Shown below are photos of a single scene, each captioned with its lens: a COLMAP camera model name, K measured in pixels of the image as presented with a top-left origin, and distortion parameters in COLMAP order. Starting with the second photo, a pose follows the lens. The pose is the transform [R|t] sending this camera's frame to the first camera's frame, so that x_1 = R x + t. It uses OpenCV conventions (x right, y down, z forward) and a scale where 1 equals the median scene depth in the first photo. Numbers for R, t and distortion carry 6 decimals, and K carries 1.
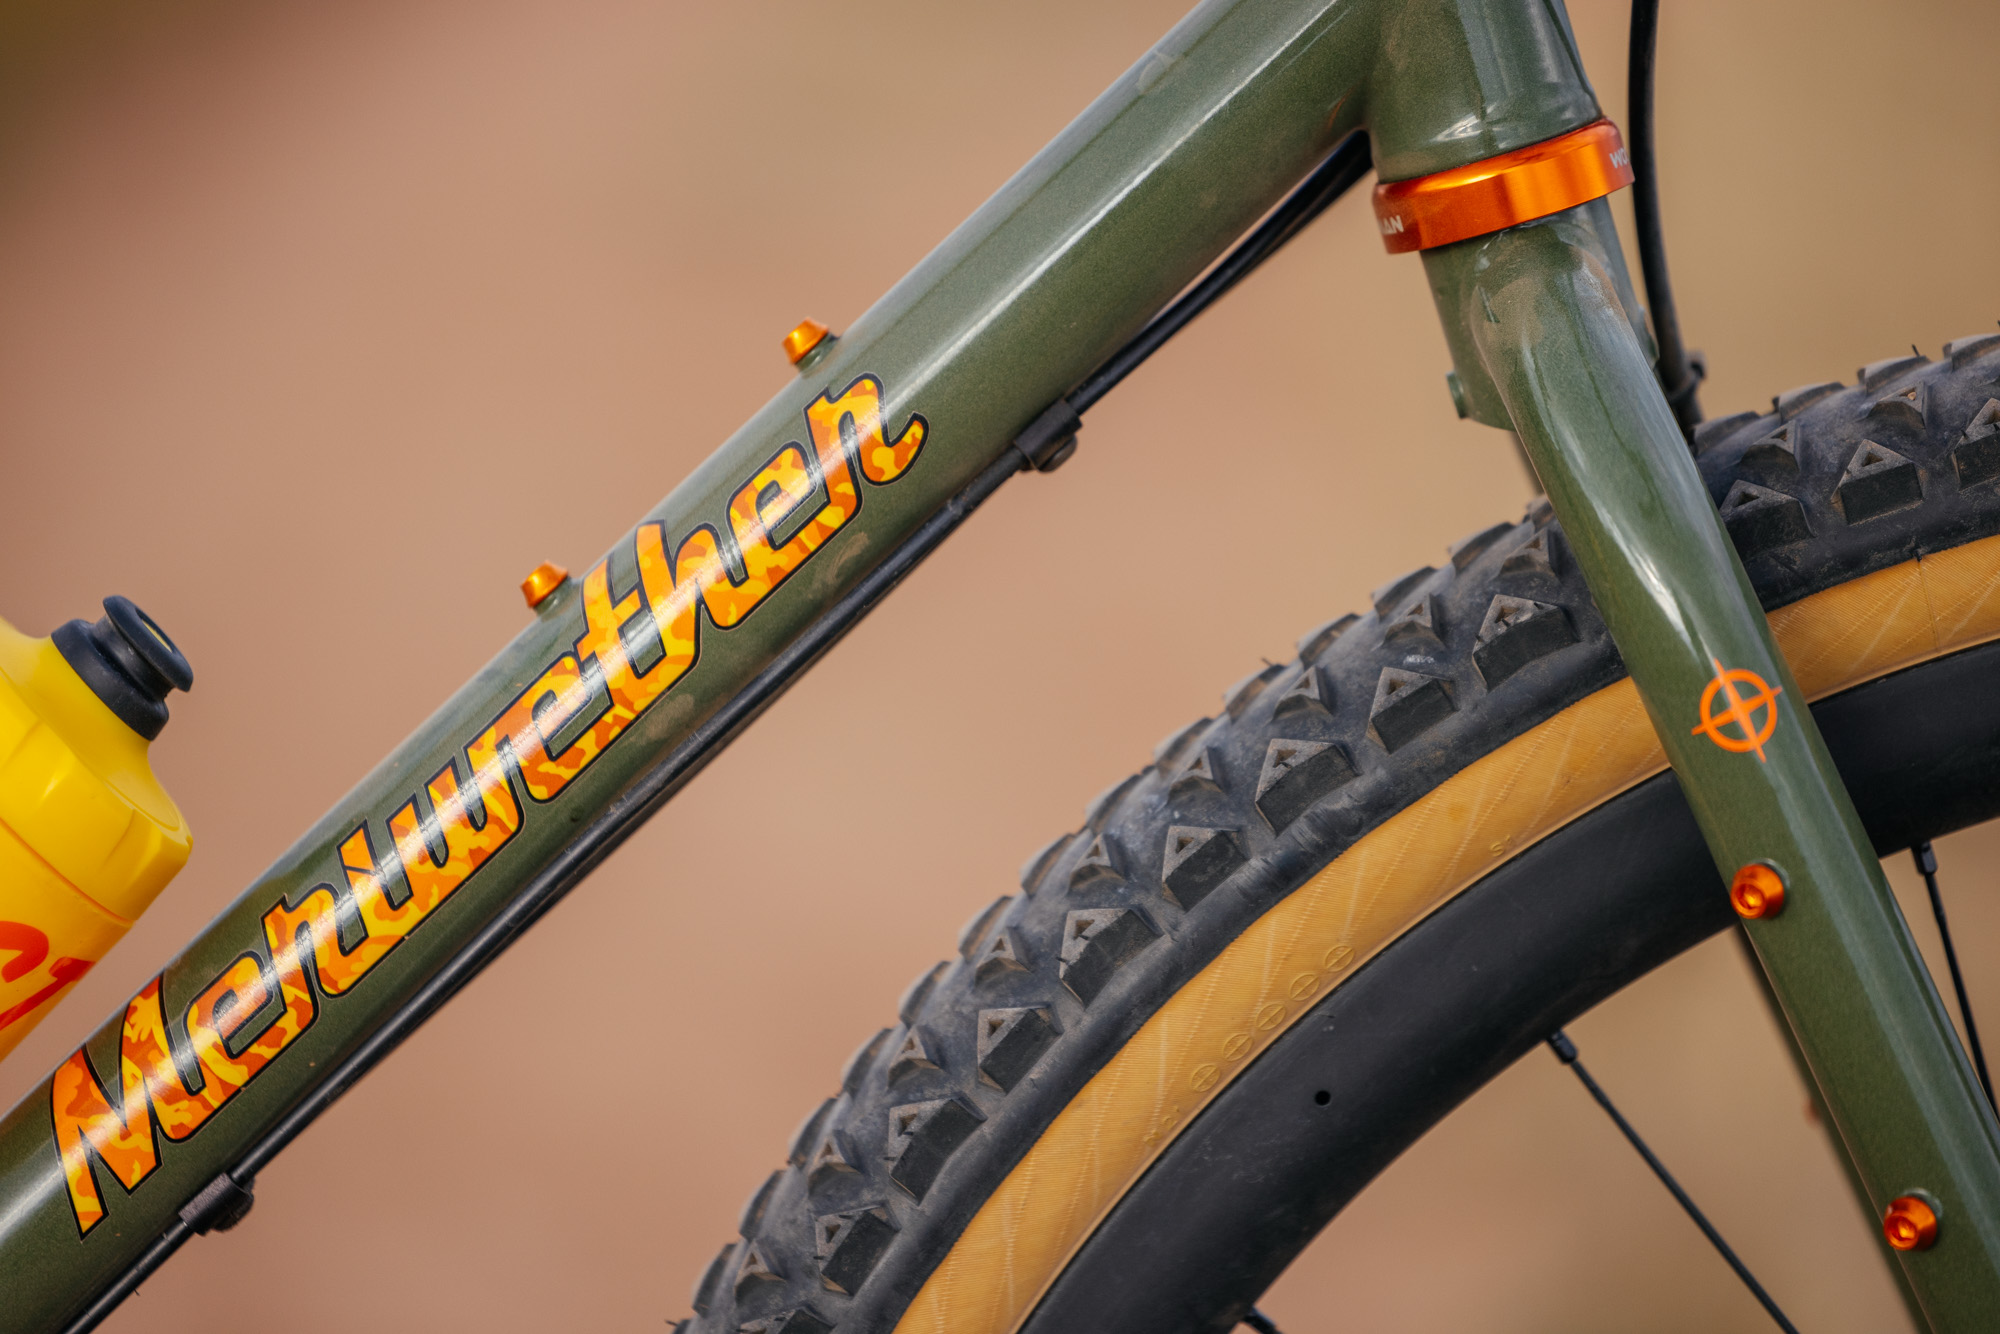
lens RADIAL K [[11203.0, 0, 1000.0], [0, 11203.0, 667.0], [0, 0, 1]] dist [-0.038482, -8.661328]
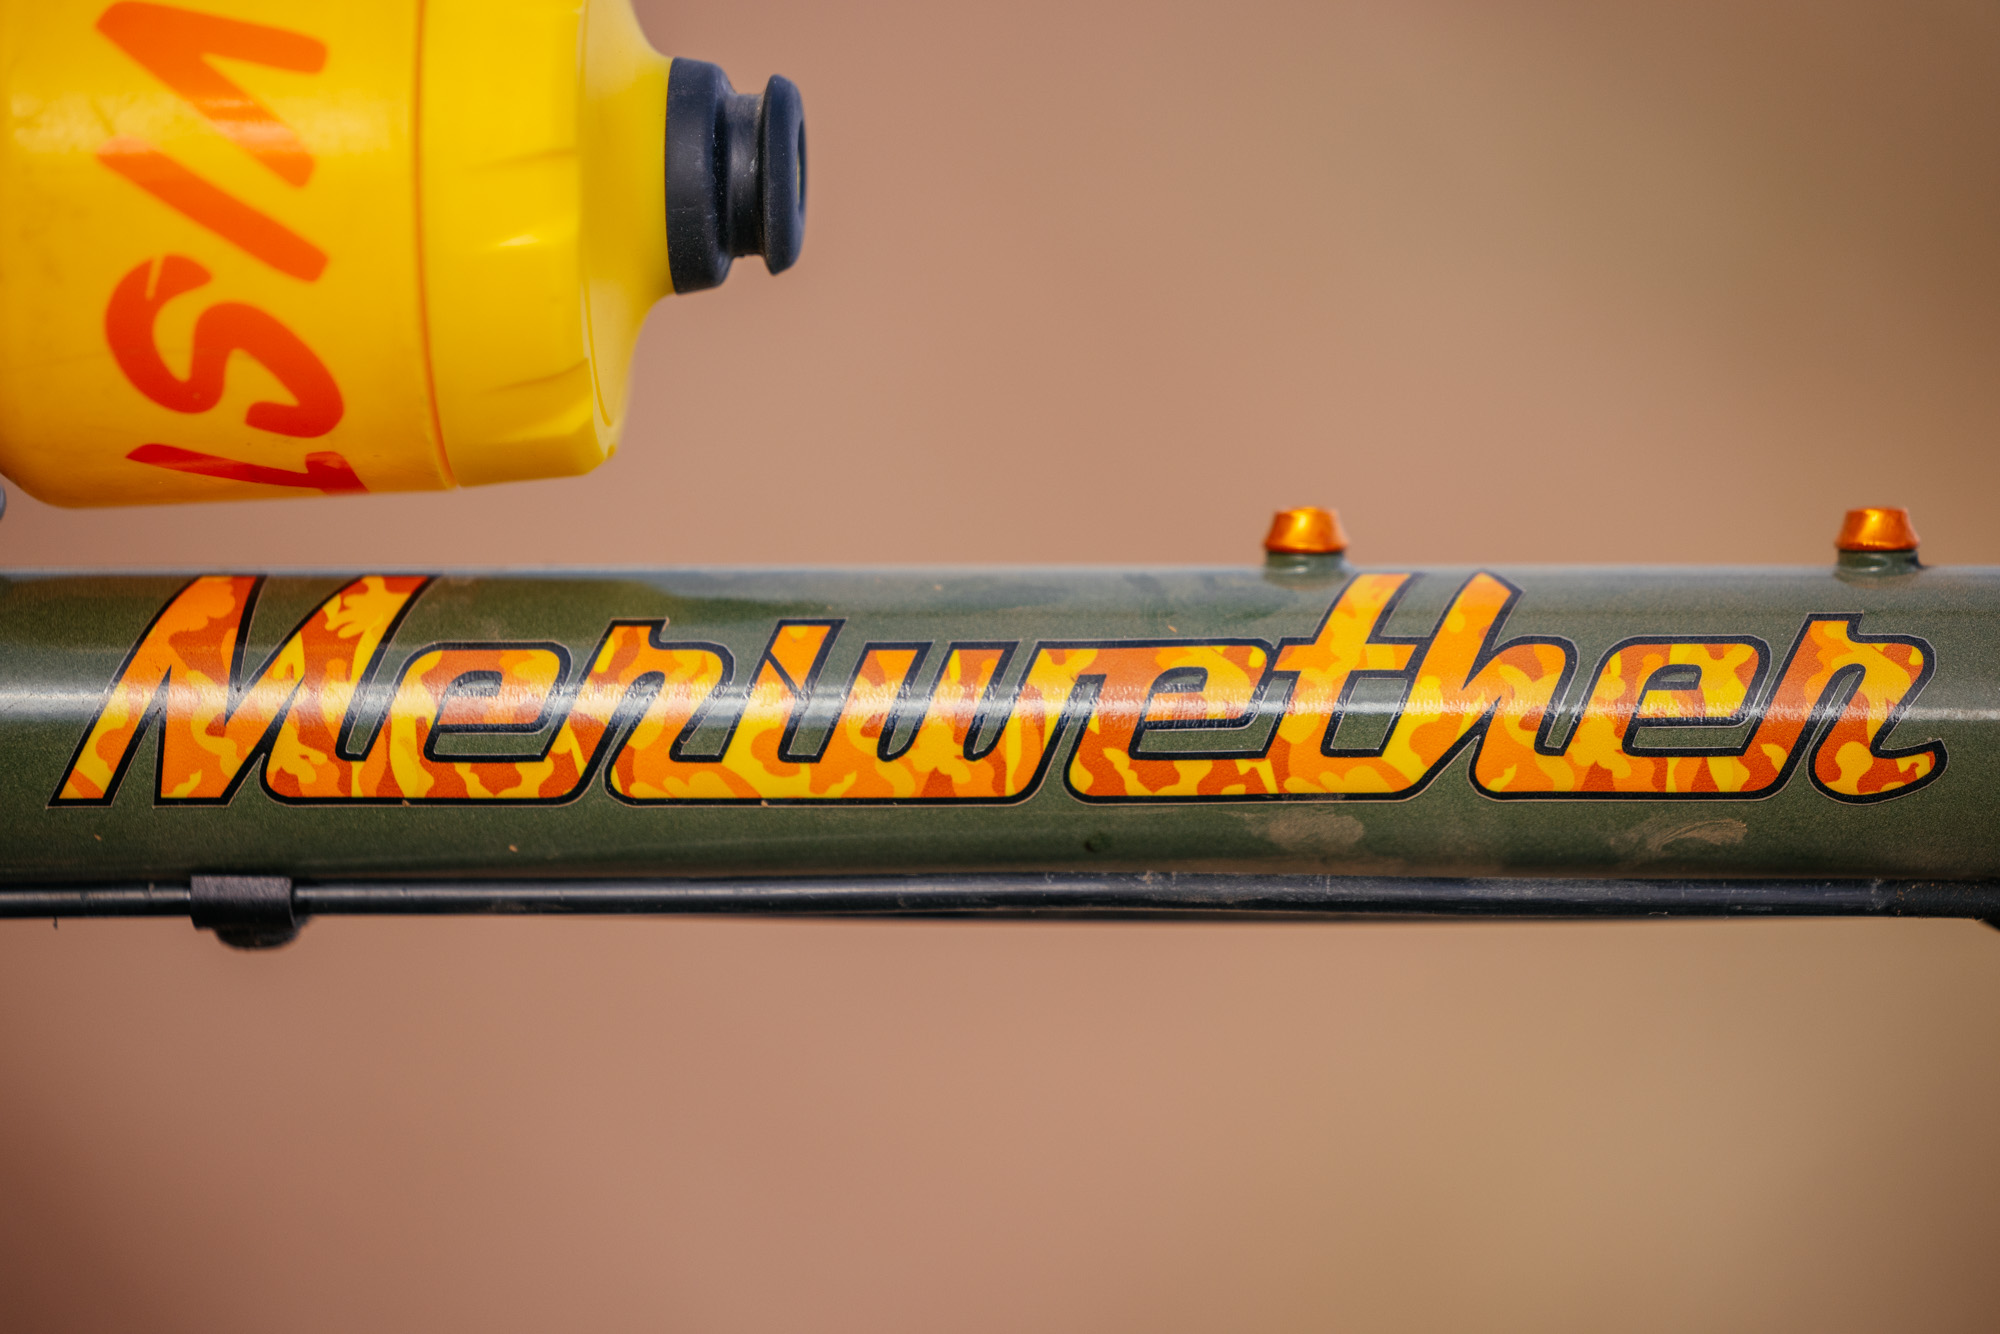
lens RADIAL K [[11203.0, 0, 1000.0], [0, 11203.0, 667.0], [0, 0, 1]] dist [-0.038482, -8.661328]
pose [[0.734261, 0.678854, 0.004284, -0.051207], [-0.678852, 0.734272, -0.002043, 0.010950], [-0.004533, -0.001408, 0.999989, 0.376918]]
